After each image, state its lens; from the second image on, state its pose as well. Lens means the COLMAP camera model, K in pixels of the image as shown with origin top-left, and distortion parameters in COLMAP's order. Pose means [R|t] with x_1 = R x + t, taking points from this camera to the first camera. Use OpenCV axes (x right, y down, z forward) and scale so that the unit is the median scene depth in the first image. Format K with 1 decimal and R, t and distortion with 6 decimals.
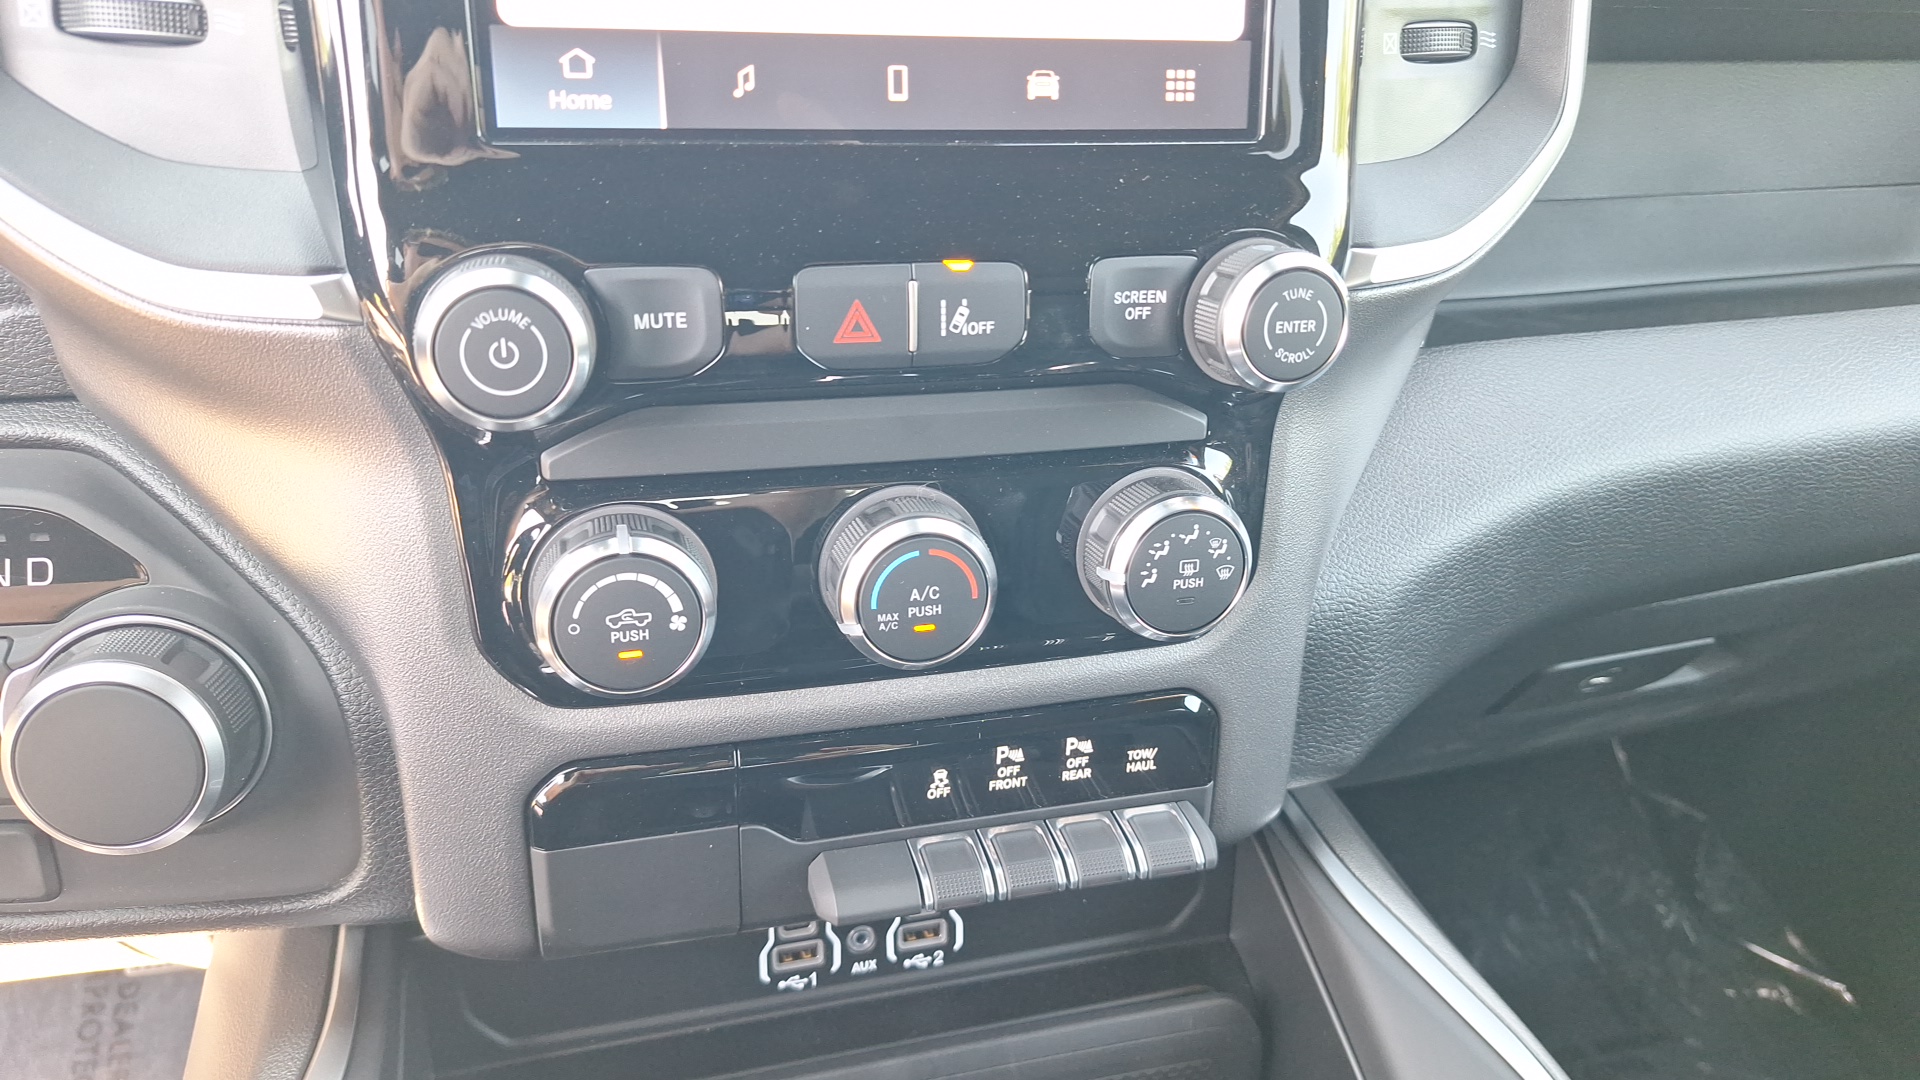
lens RADIAL K [[1295.7, 0, 948.4], [0, 1295.7, 556.5], [0, 0, 1]] dist [0.093080, -0.084081]
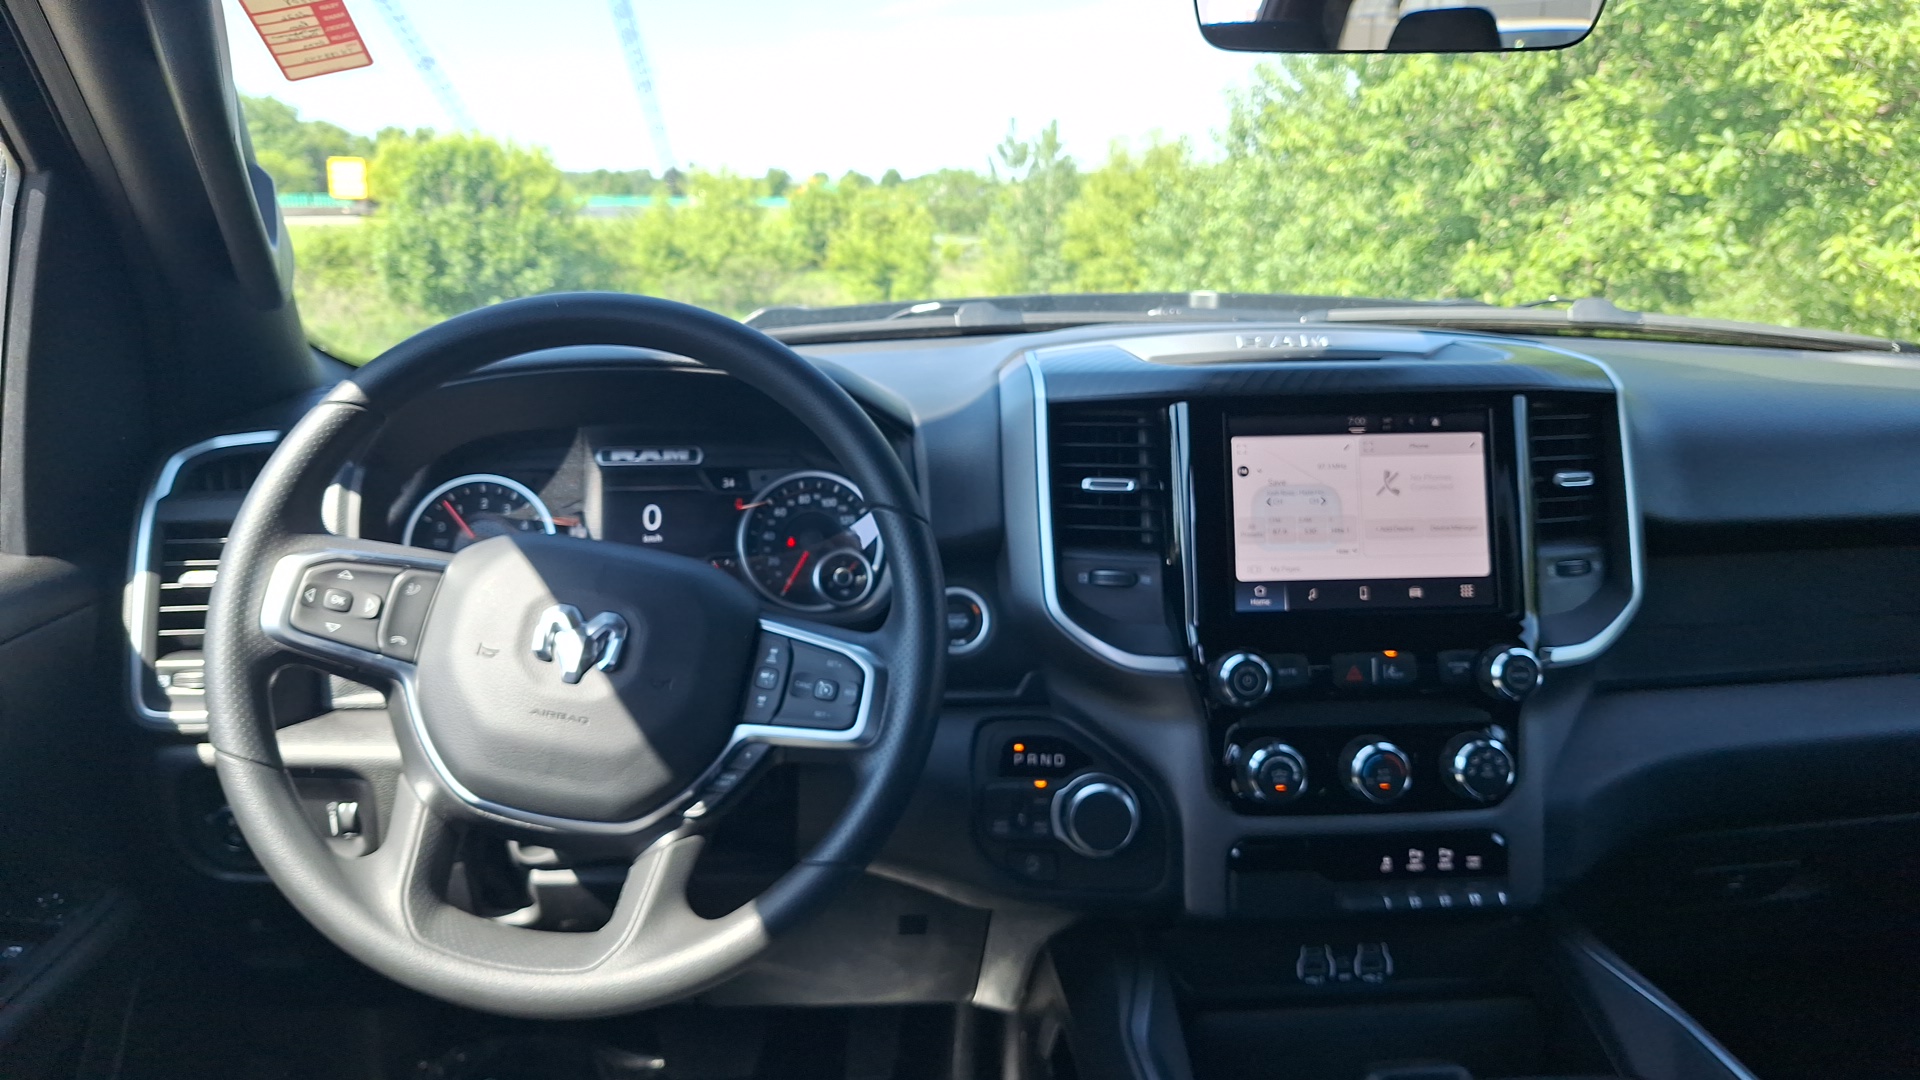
lens RADIAL K [[1322.5, 0, 954.2], [0, 1322.5, 549.0], [0, 0, 1]] dist [0.084642, -0.102406]
pose [[0.983009, -0.024245, -0.181949, -0.357054], [-0.034506, 0.949159, -0.312900, 0.458909], [0.180285, 0.313862, 0.932195, -1.780585]]
